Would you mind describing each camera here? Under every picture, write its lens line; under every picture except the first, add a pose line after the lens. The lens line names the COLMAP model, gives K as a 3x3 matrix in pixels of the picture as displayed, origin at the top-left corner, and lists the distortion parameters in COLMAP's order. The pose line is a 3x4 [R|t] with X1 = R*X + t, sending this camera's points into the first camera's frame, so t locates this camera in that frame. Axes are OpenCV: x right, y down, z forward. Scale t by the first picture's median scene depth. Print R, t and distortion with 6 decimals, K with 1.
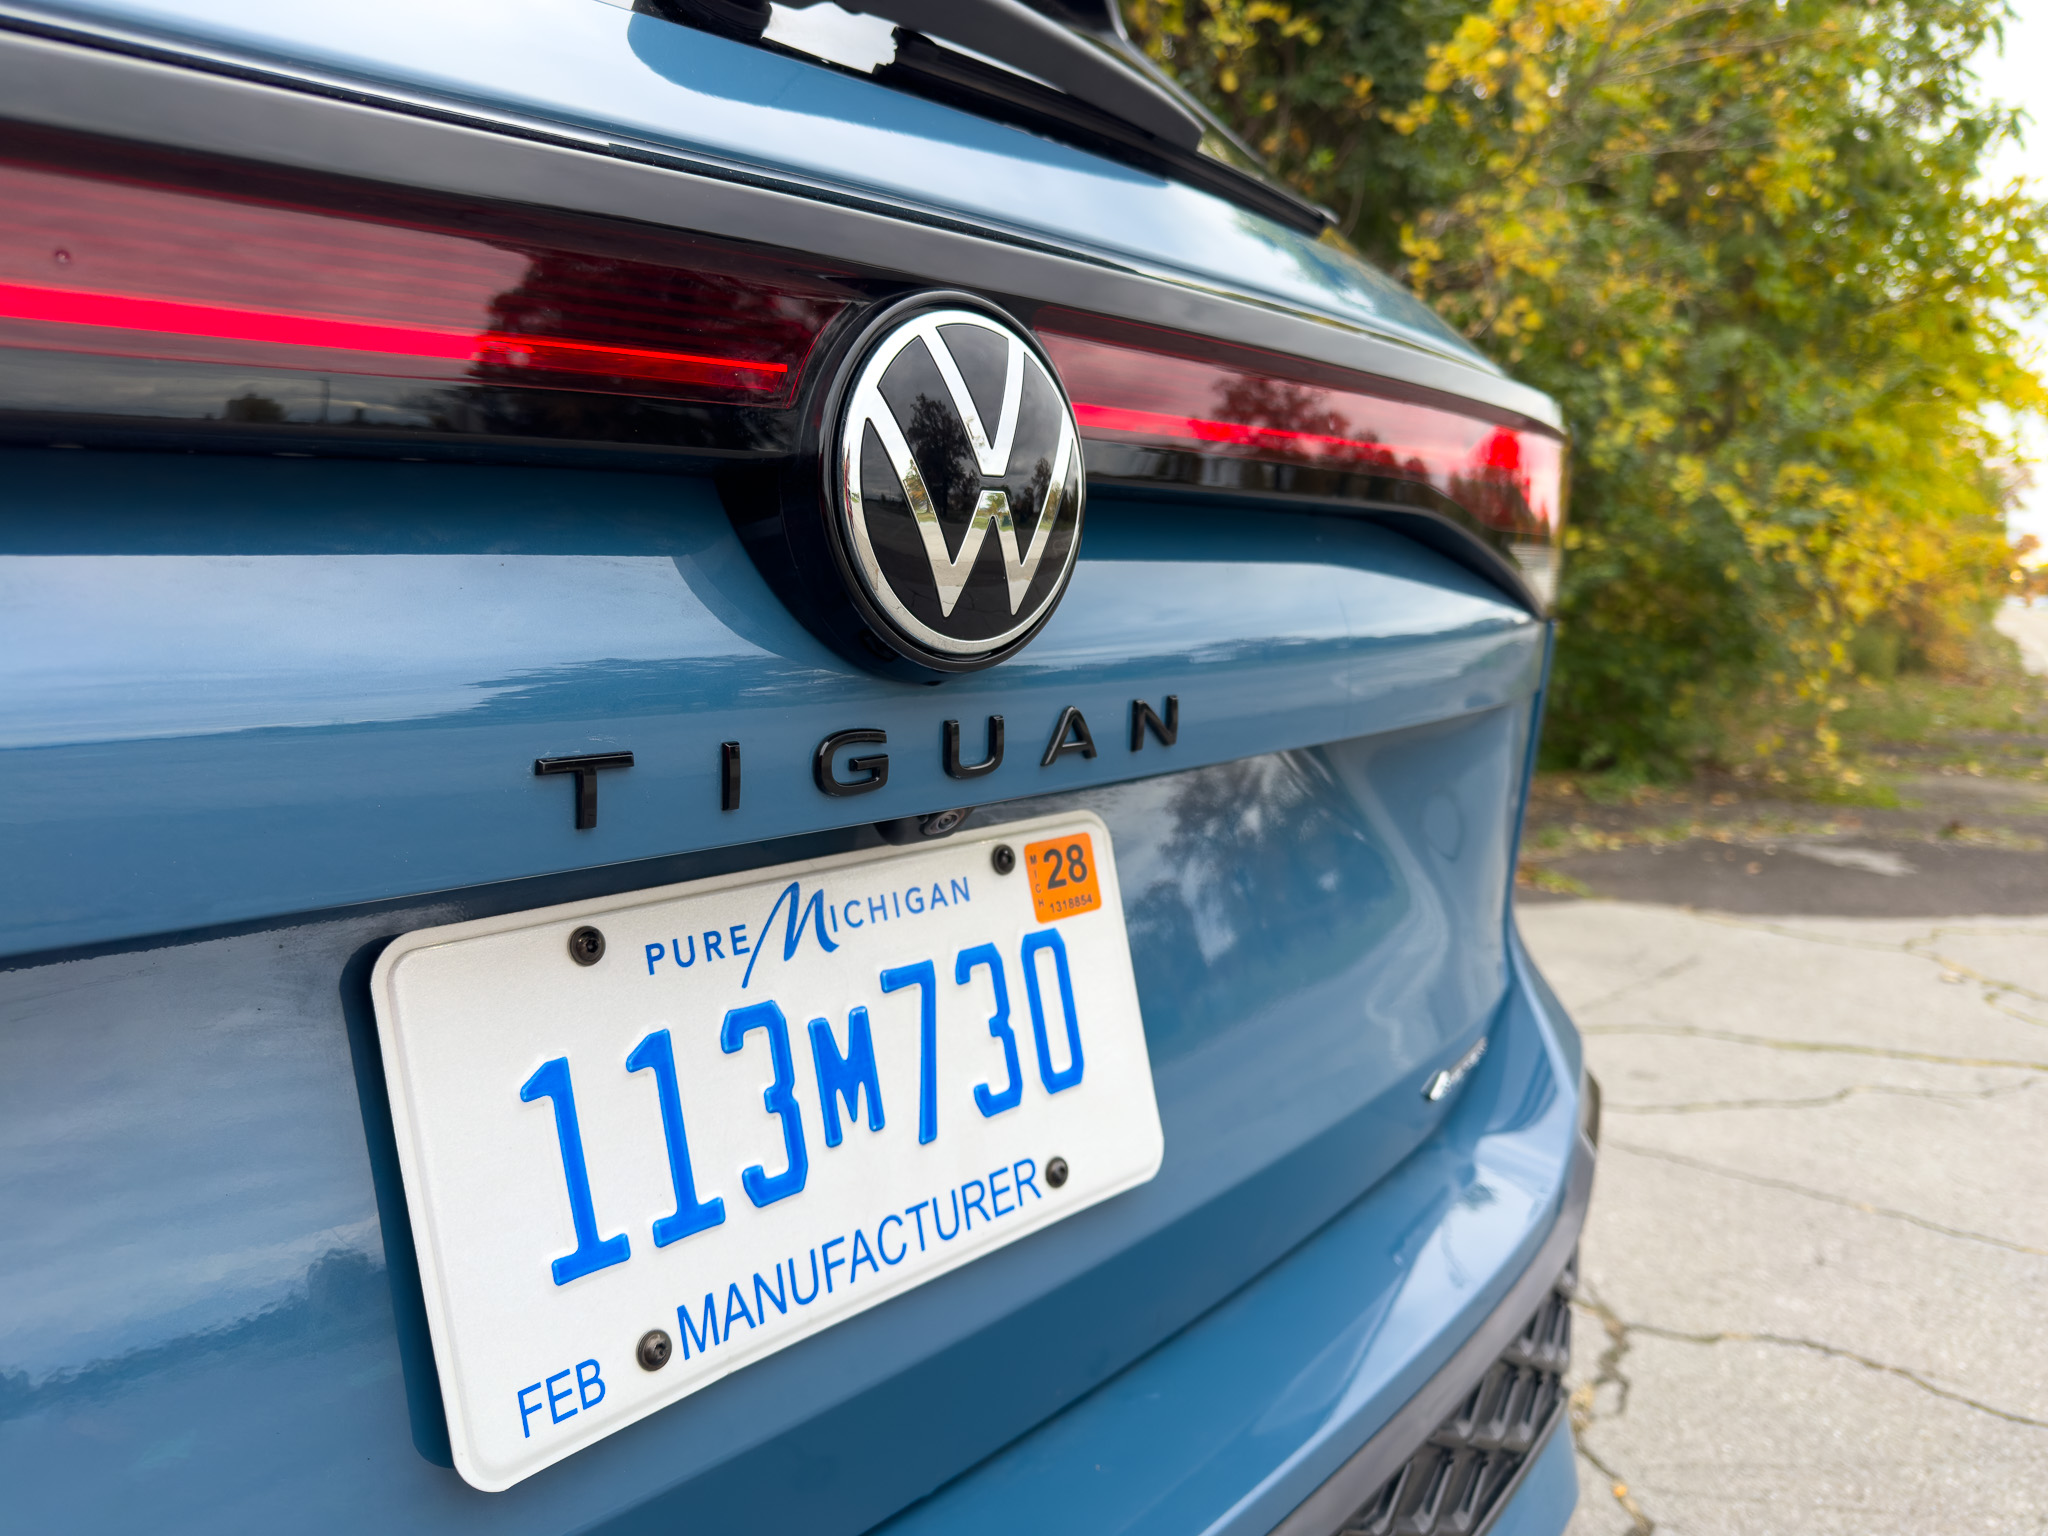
lens RADIAL K [[1445.2, 0, 1024.0], [0, 1445.2, 768.0], [0, 0, 1]] dist [-0.048652, -0.005810]
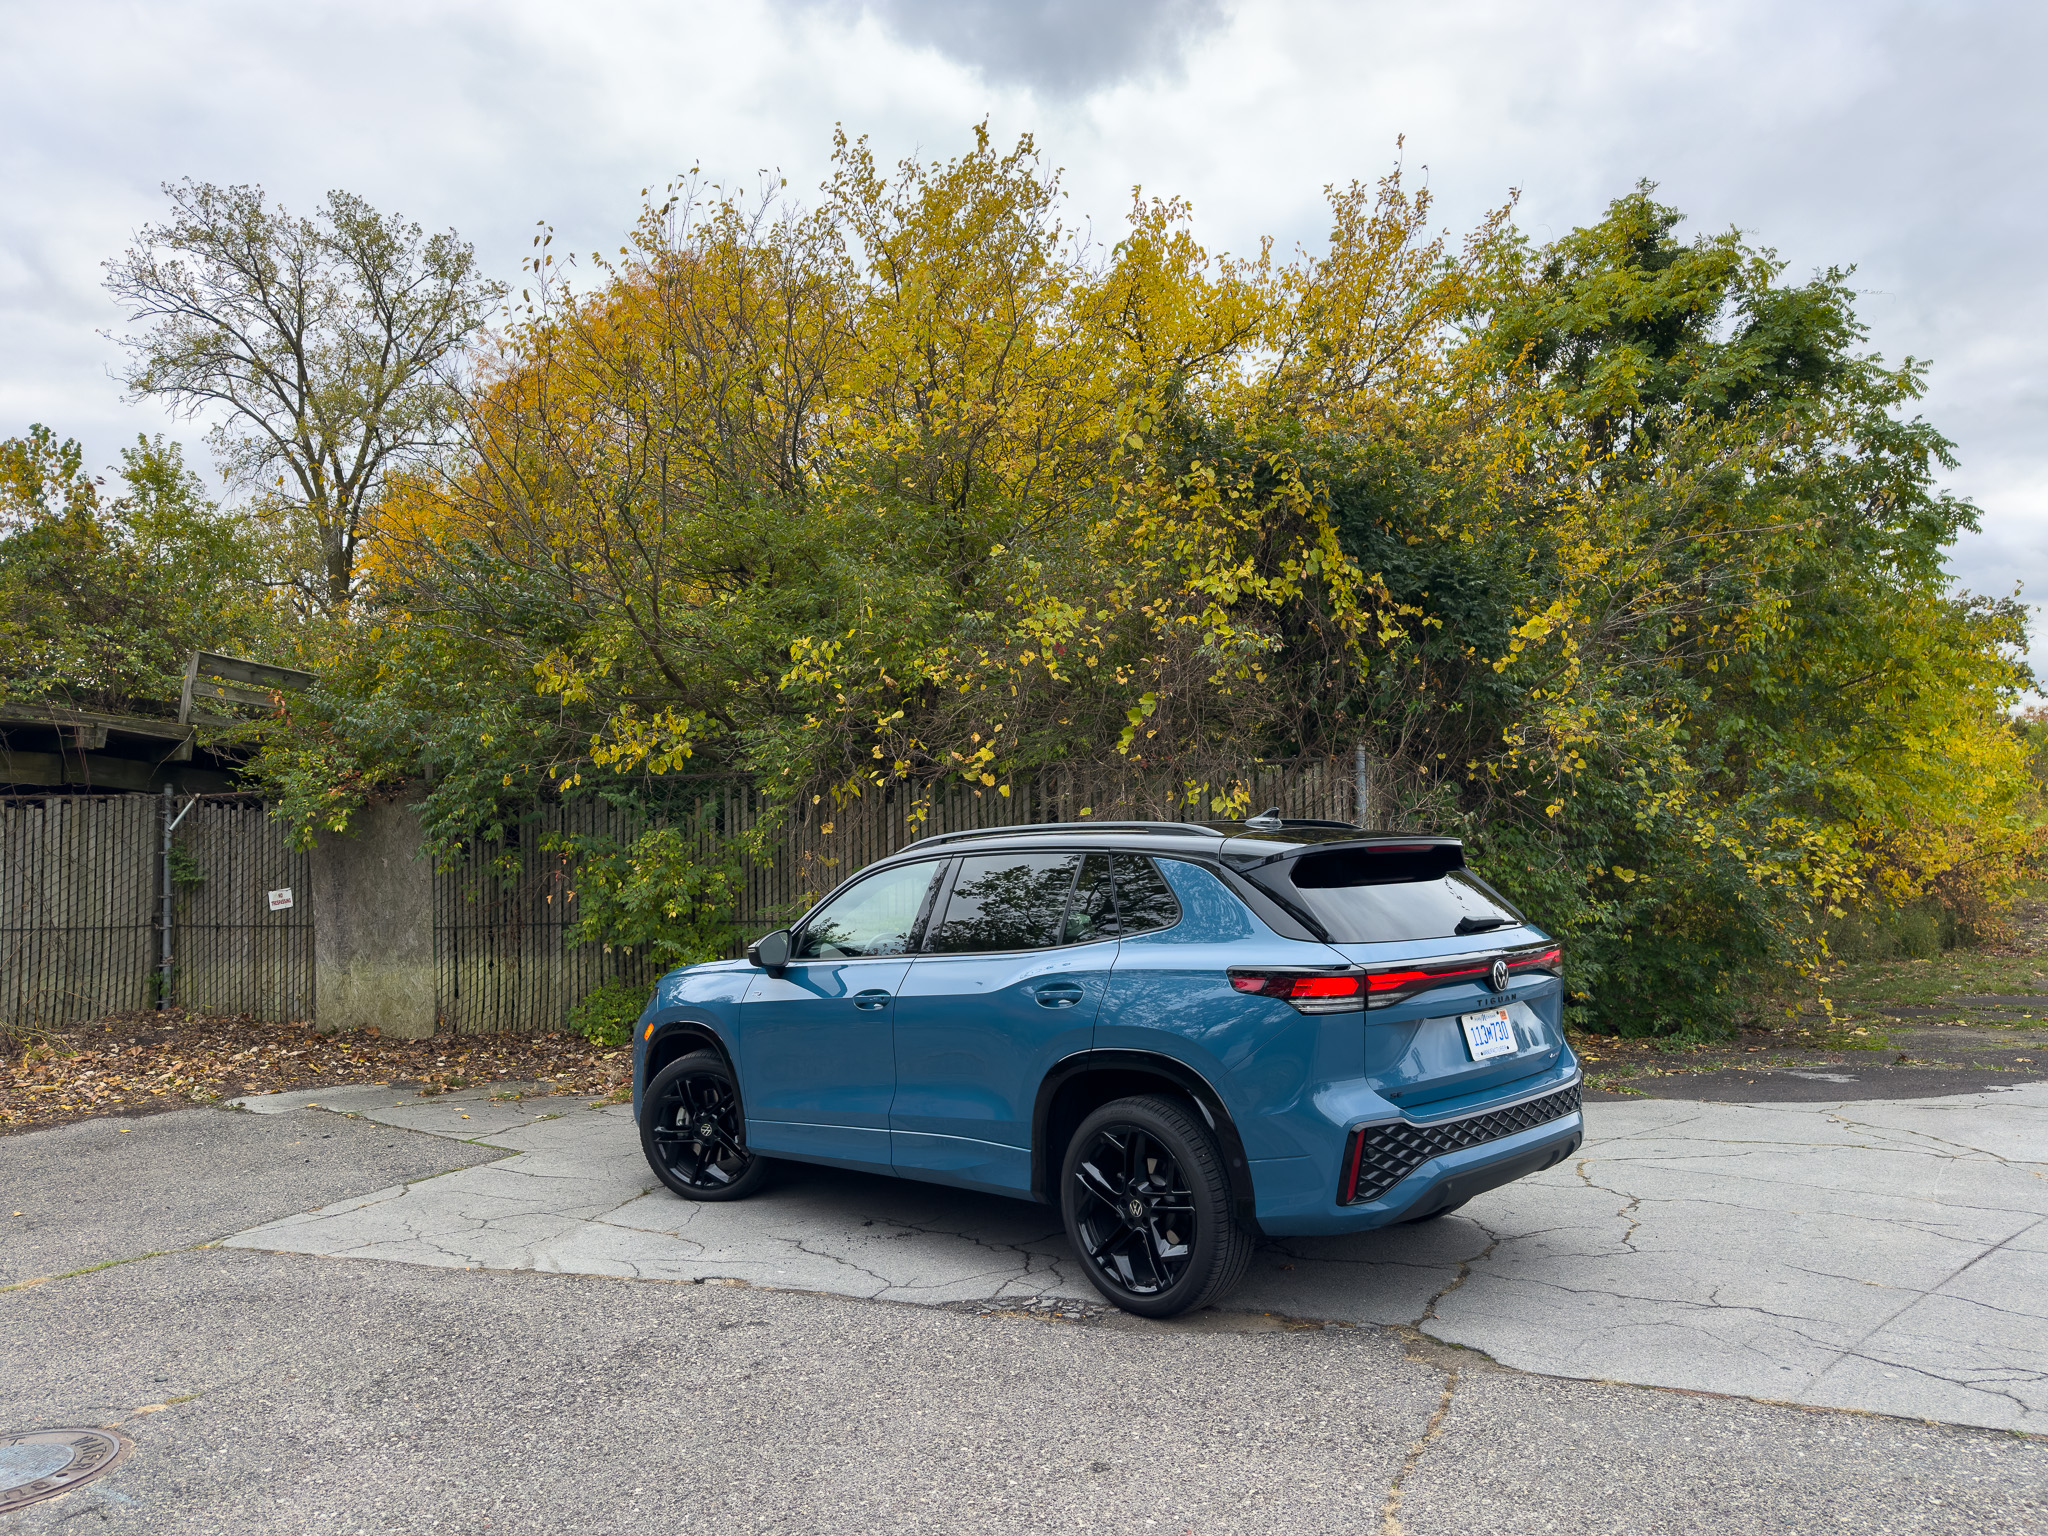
lens RADIAL K [[1448.2, 0, 1024.0], [0, 1448.2, 768.0], [0, 0, 1]] dist [-0.005840, 0.004690]
pose [[0.996789, -0.052875, -0.060125, -0.155114], [0.039069, 0.976663, -0.211194, 0.023634], [0.069889, 0.208167, 0.975593, -0.556858]]
